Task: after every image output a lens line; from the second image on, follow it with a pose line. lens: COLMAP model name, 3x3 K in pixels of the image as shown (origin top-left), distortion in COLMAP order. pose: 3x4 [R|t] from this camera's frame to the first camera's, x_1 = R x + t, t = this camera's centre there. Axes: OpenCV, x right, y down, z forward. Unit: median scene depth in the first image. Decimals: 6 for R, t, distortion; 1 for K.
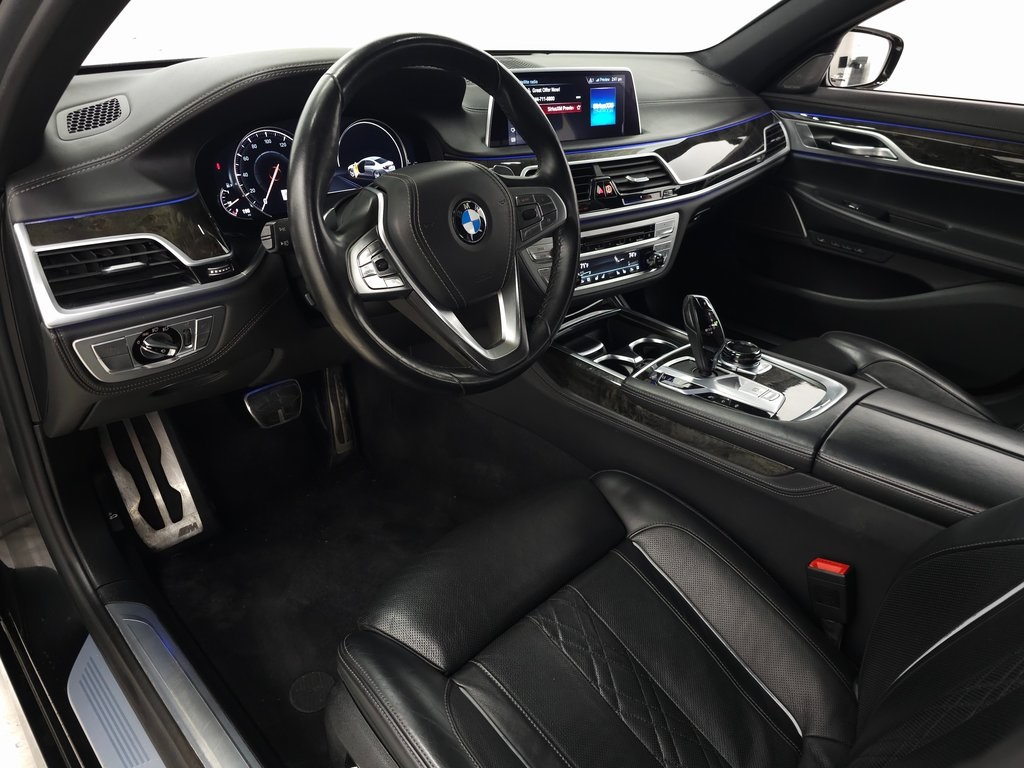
lens RADIAL K [[724.3, 0, 520.2], [0, 724.3, 378.3], [0, 0, 1]] dist [0.037113, -0.039492]
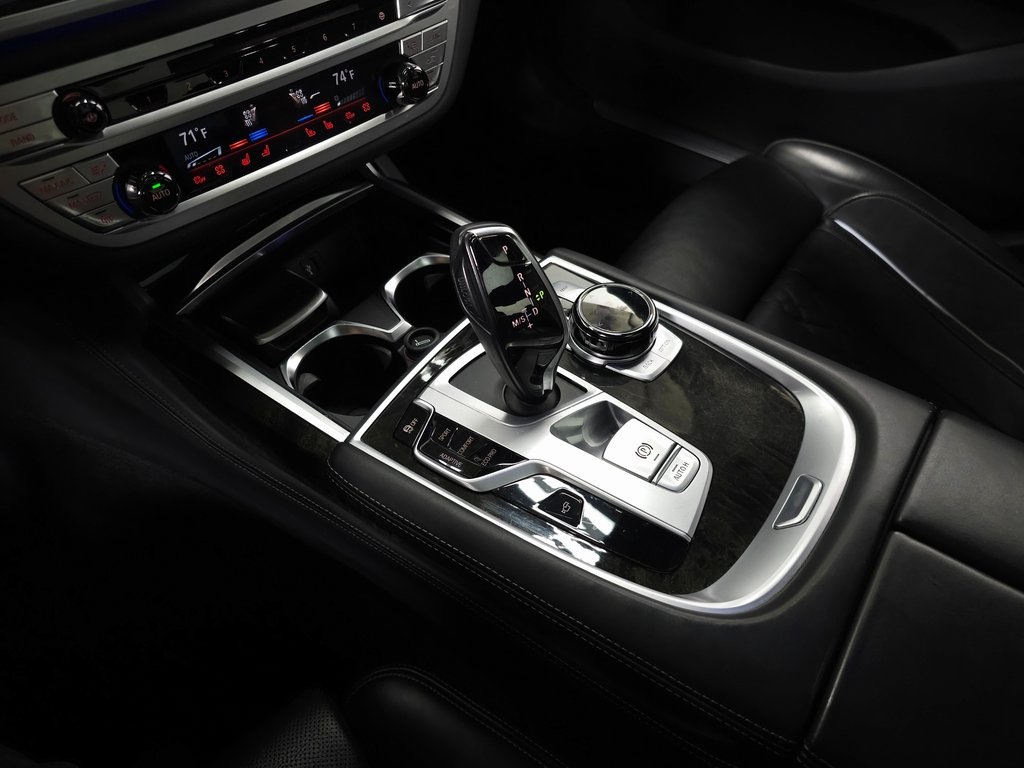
lens RADIAL K [[724.3, 0, 544.6], [0, 724.3, 398.6], [0, 0, 1]] dist [0.037113, -0.039492]
pose [[0.984594, -0.135239, 0.110841, 0.195270], [0.082744, 0.918777, 0.386008, -0.153458], [-0.154041, -0.370889, 0.915812, 0.553208]]
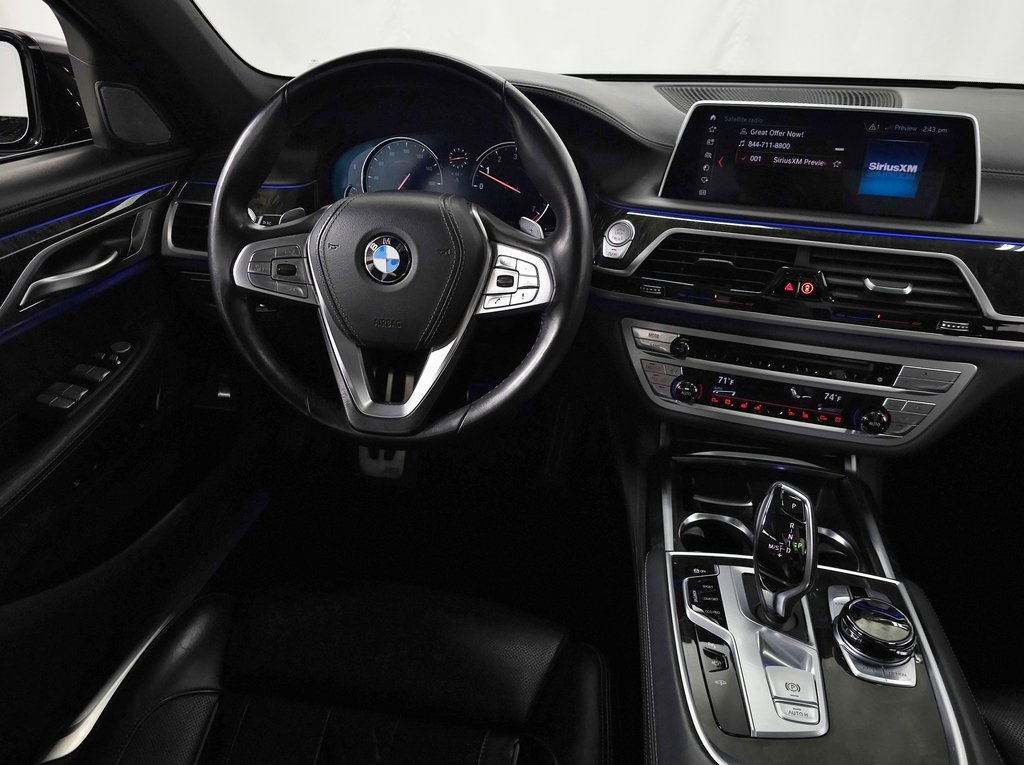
lens RADIAL K [[724.3, 0, 494.1], [0, 724.3, 375.5], [0, 0, 1]] dist [0.037113, -0.039492]
pose [[0.548034, 0.351178, -0.759166, 0.472490], [-0.371086, 0.915470, 0.155598, -0.177417], [0.749636, 0.196442, 0.632026, 0.368984]]
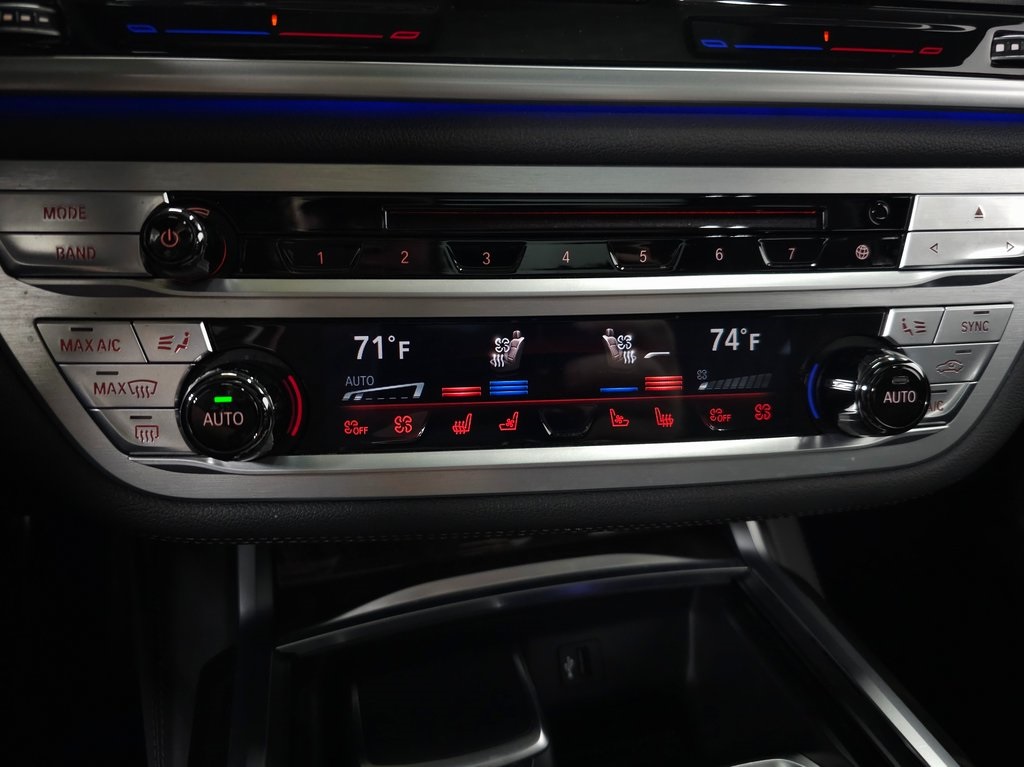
lens RADIAL K [[724.3, 0, 519.4], [0, 724.3, 375.5], [0, 0, 1]] dist [0.037113, -0.039492]
pose [[0.859525, 0.156915, -0.486409, 0.200148], [-0.216497, 0.973885, -0.068395, -0.136621], [0.462975, 0.164093, 0.871050, 0.814051]]
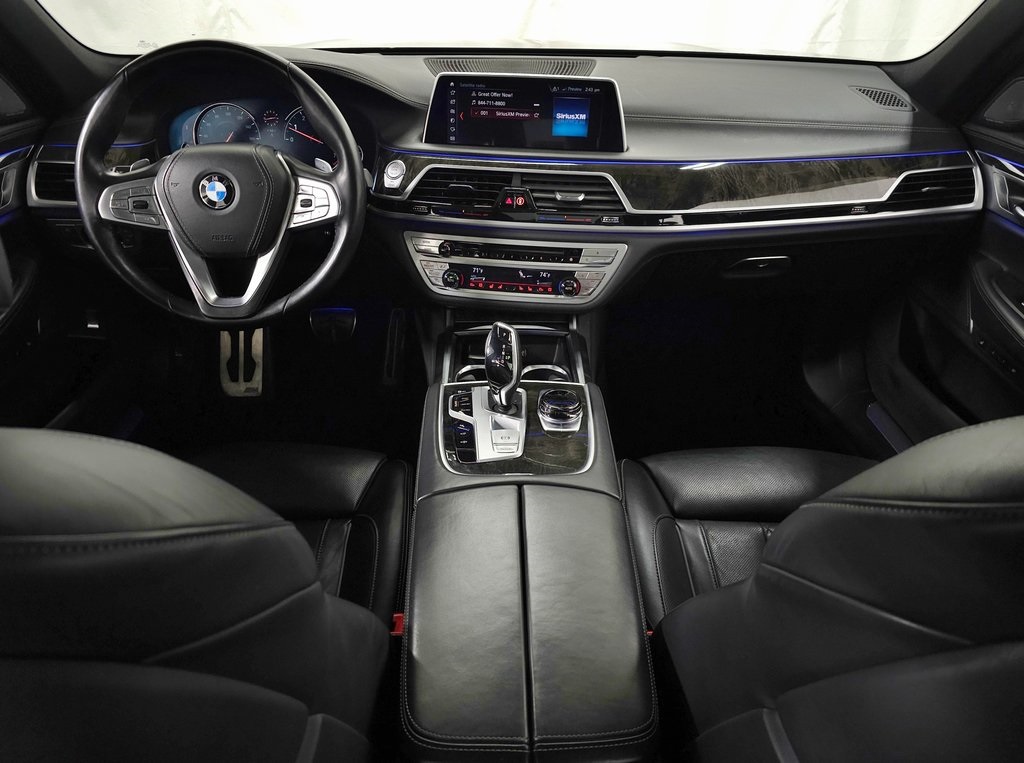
lens RADIAL K [[724.3, 0, 511.7], [0, 724.3, 378.9], [0, 0, 1]] dist [0.037113, -0.039492]
pose [[0.713085, 0.326339, -0.620494, 0.759725], [-0.311458, 0.940384, 0.136646, -0.158053], [0.628095, 0.095817, 0.772214, 0.251079]]
